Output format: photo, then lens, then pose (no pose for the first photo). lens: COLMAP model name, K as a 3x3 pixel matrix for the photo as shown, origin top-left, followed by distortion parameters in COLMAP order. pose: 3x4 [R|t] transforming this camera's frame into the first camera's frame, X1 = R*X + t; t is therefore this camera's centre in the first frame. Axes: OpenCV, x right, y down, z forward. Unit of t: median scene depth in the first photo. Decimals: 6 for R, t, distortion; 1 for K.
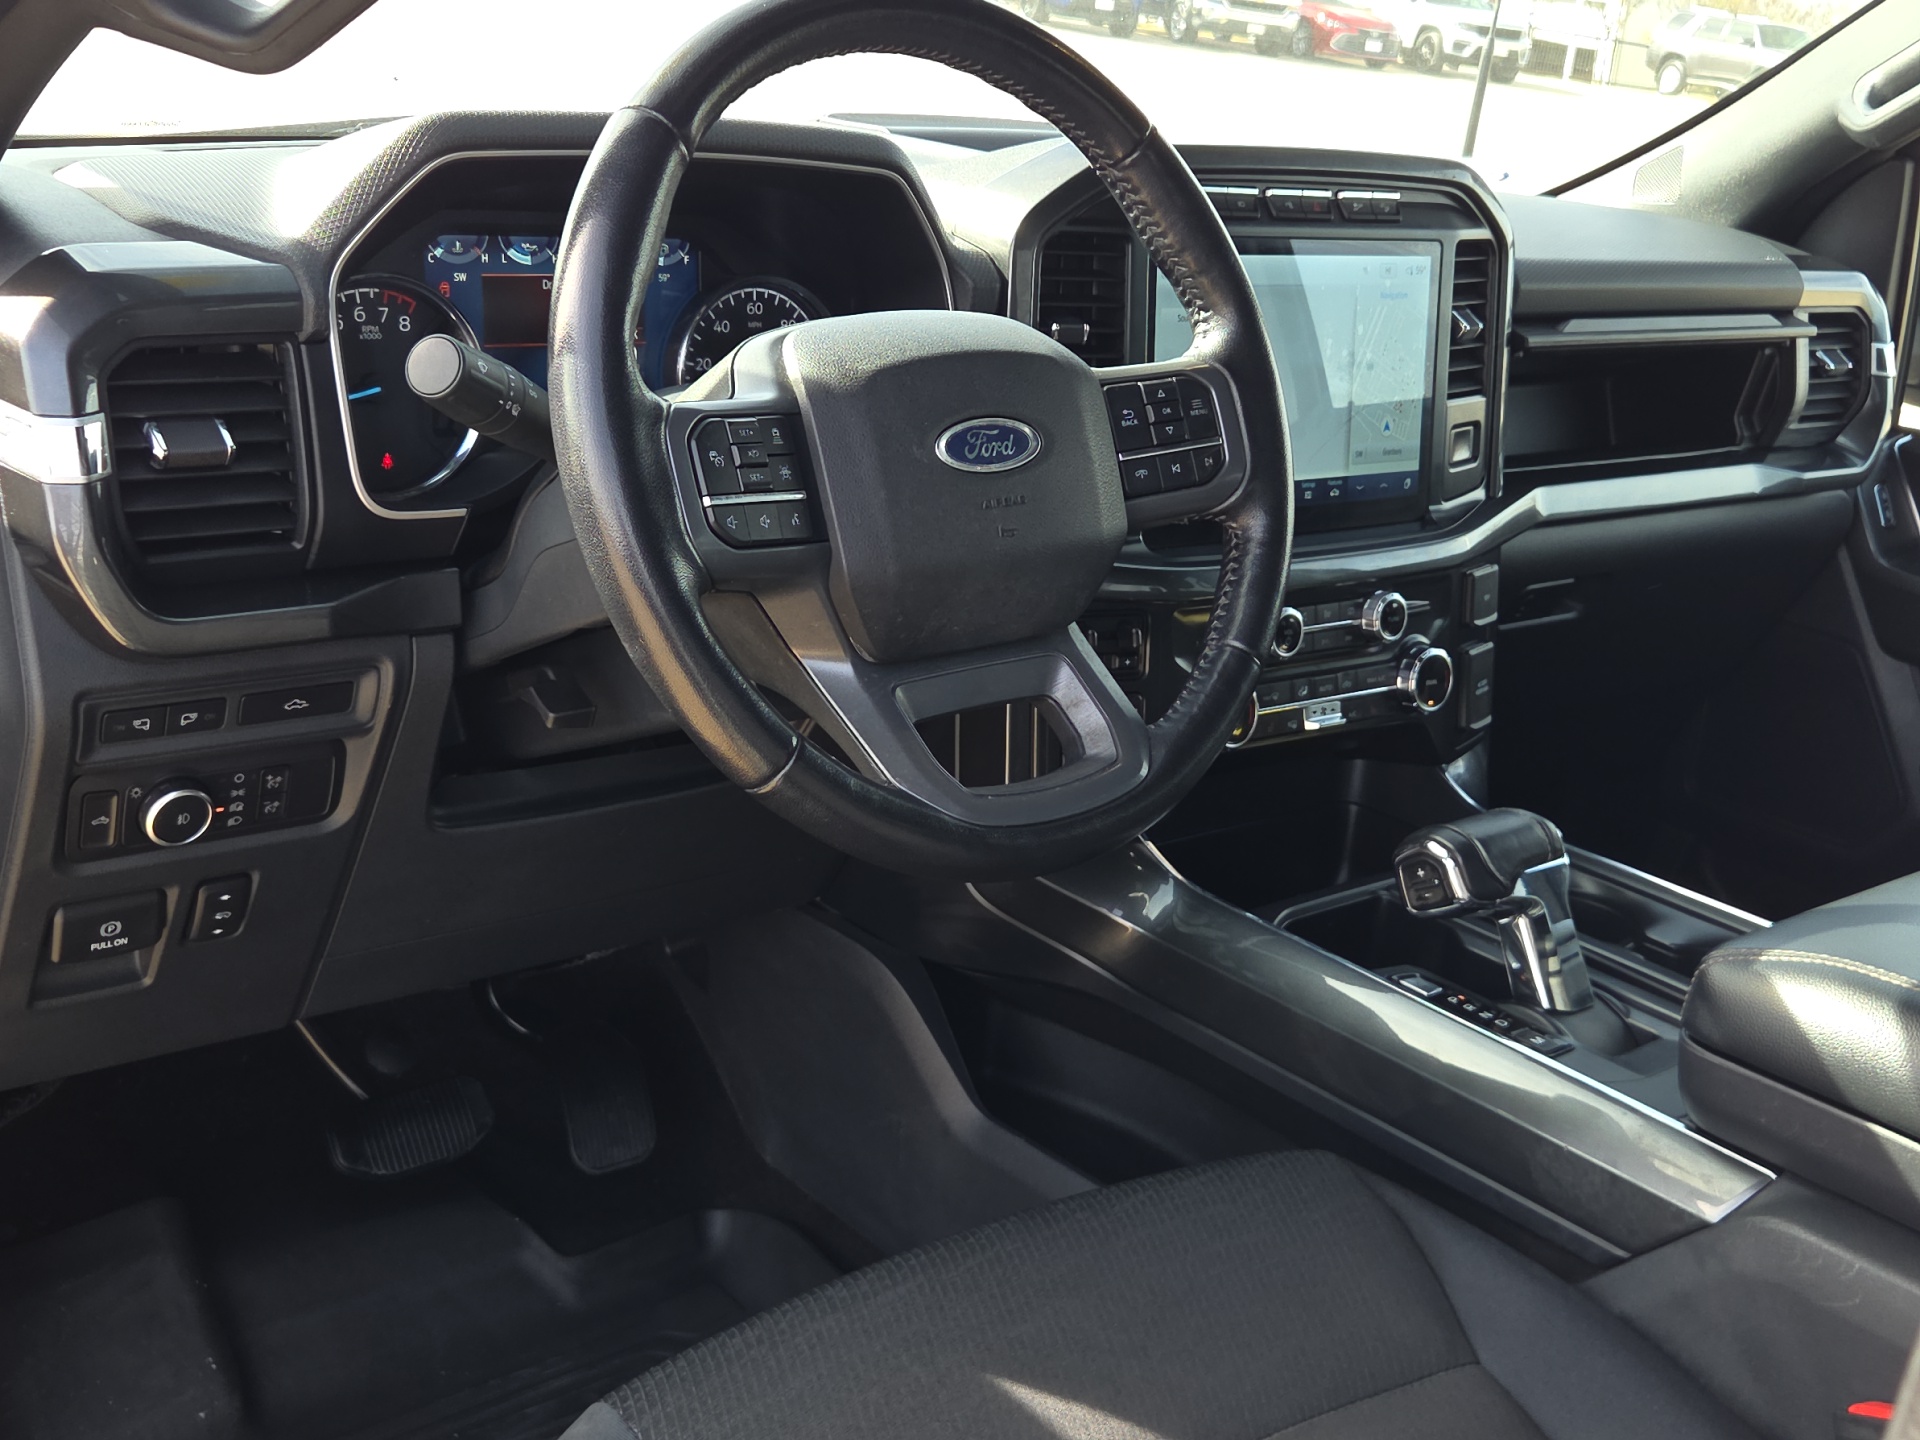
lens RADIAL K [[2159.4, 0, 969.6], [0, 2159.4, 672.3], [0, 0, 1]] dist [0.045684, 0.000000]
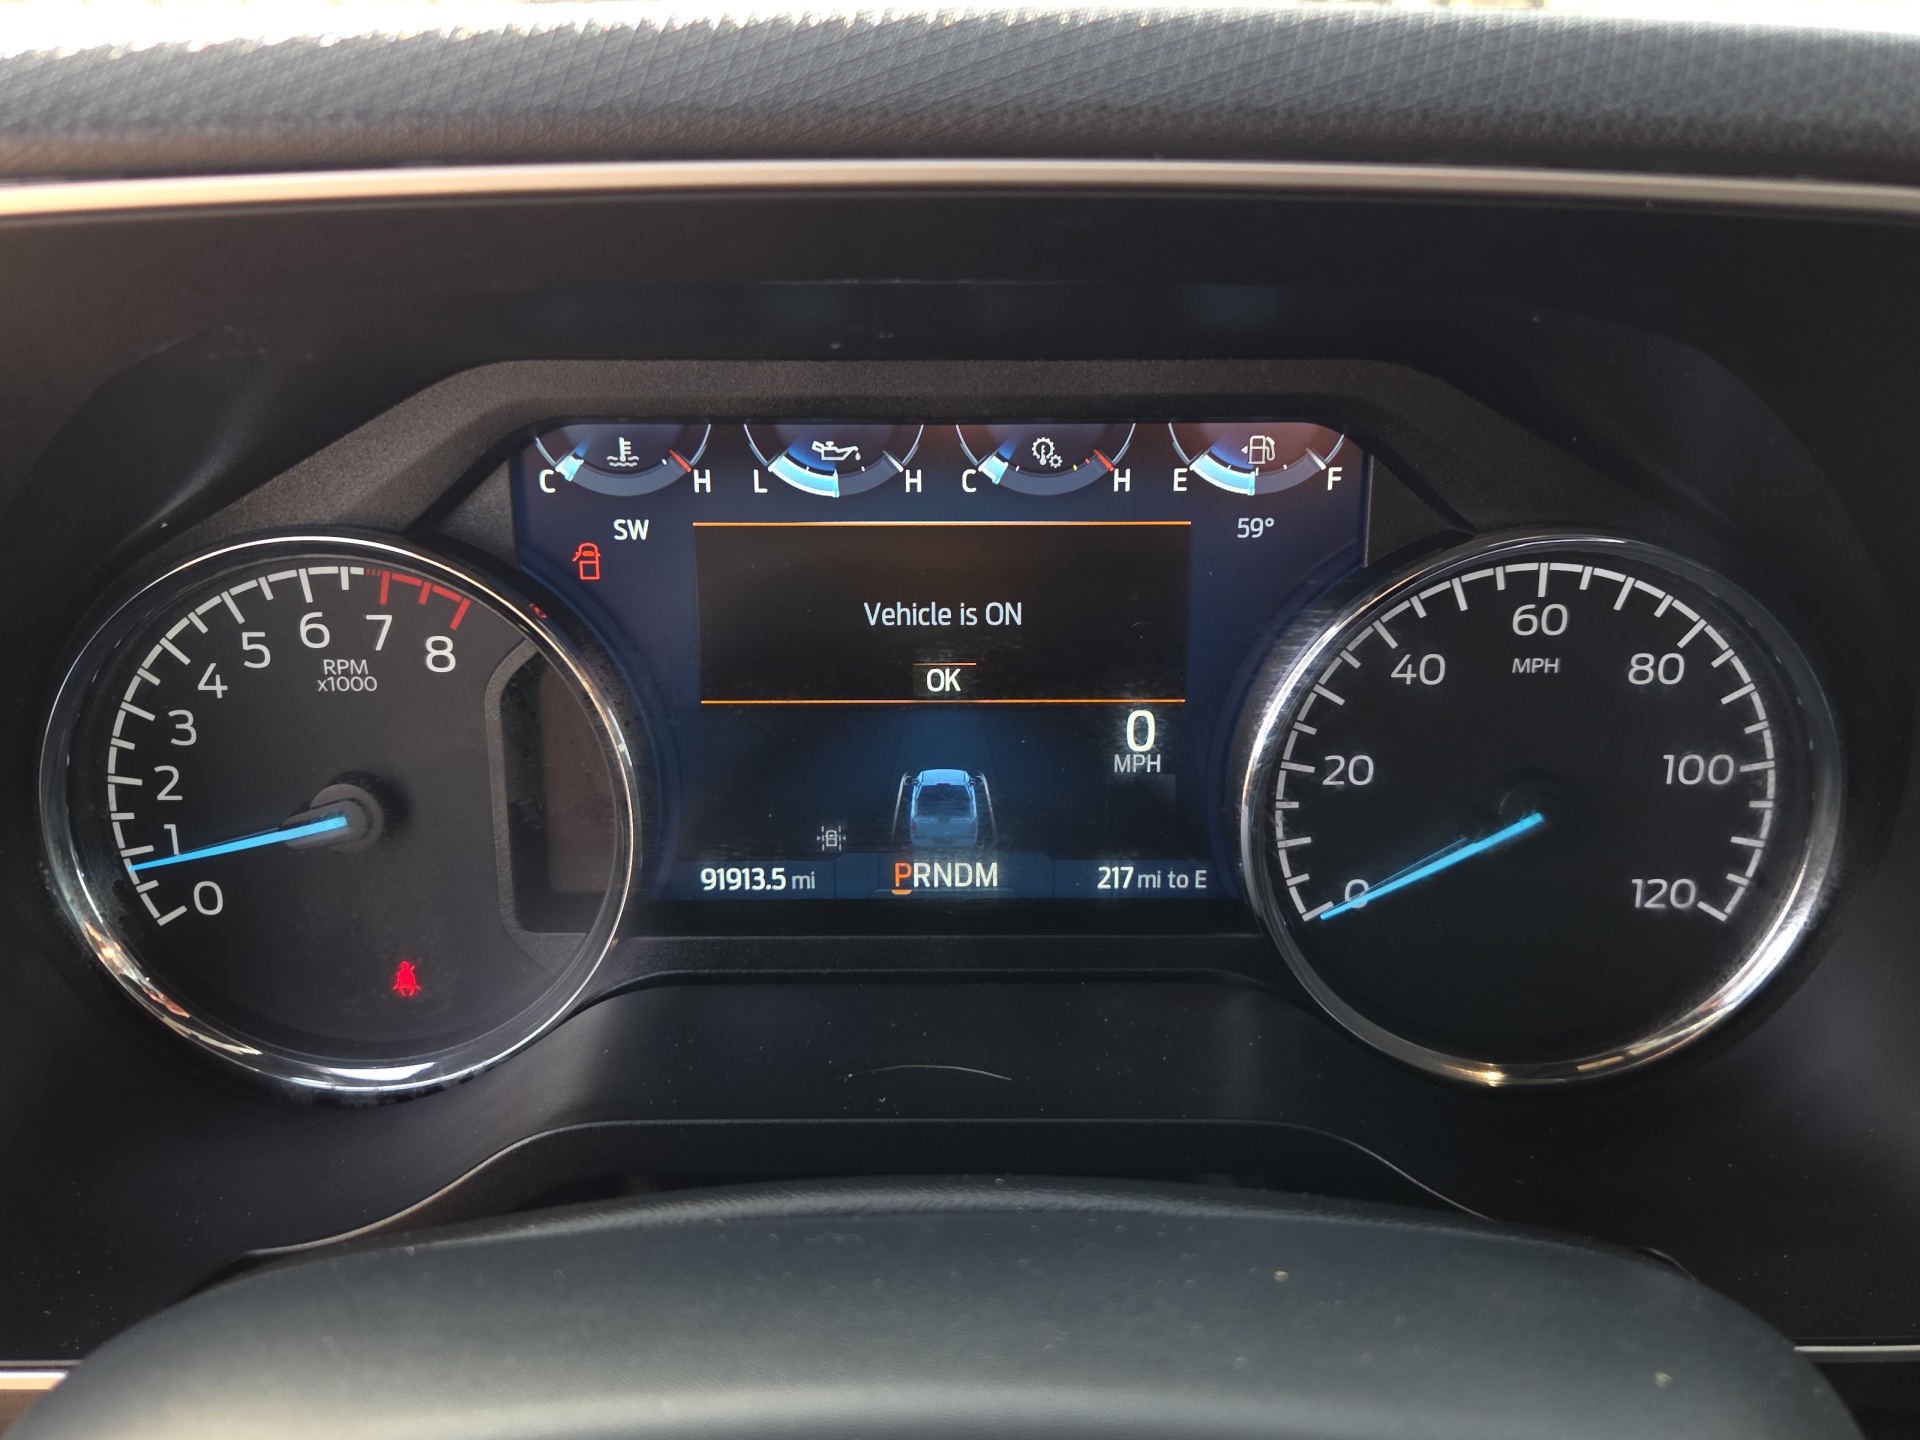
lens RADIAL K [[1537.6, 0, 966.4], [0, 1537.6, 661.4], [0, 0, 1]] dist [0.029739, 0.004083]
pose [[0.758990, 0.135807, -0.636781, -0.013272], [-0.113484, 0.990628, 0.076008, -0.192048], [0.641136, 0.014576, 0.767289, 0.852254]]
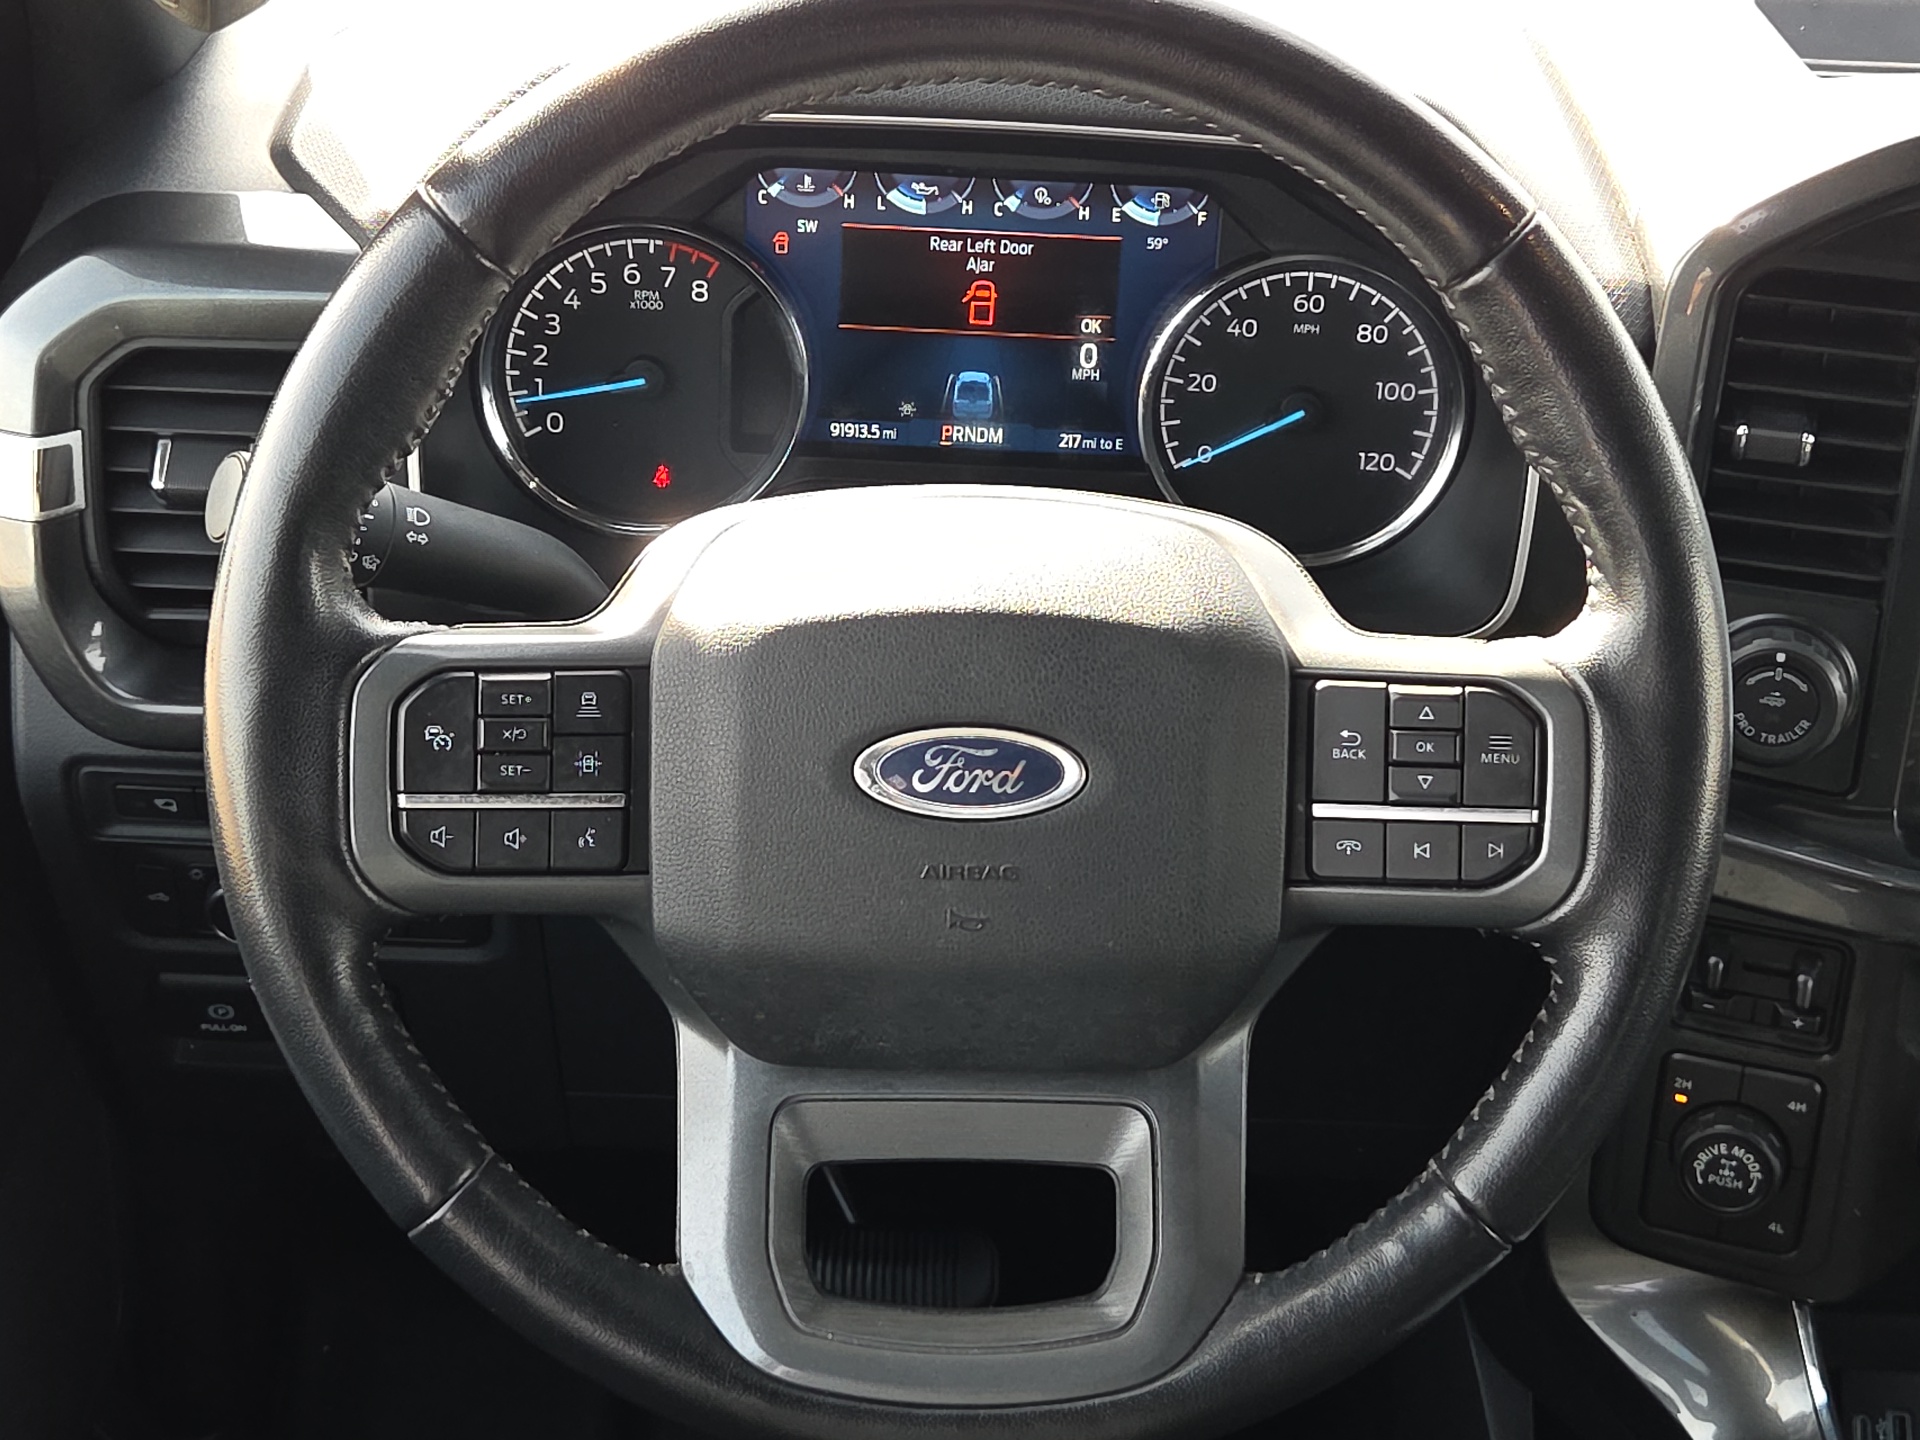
lens RADIAL K [[3016.6, 0, 984.3], [0, 3016.6, 636.6], [0, 0, 1]] dist [0.118929, 0.000000]
pose [[0.763698, 0.242473, -0.598308, 0.420431], [-0.165862, 0.969370, 0.181140, -0.245590], [0.623903, -0.039099, 0.780523, 0.294225]]
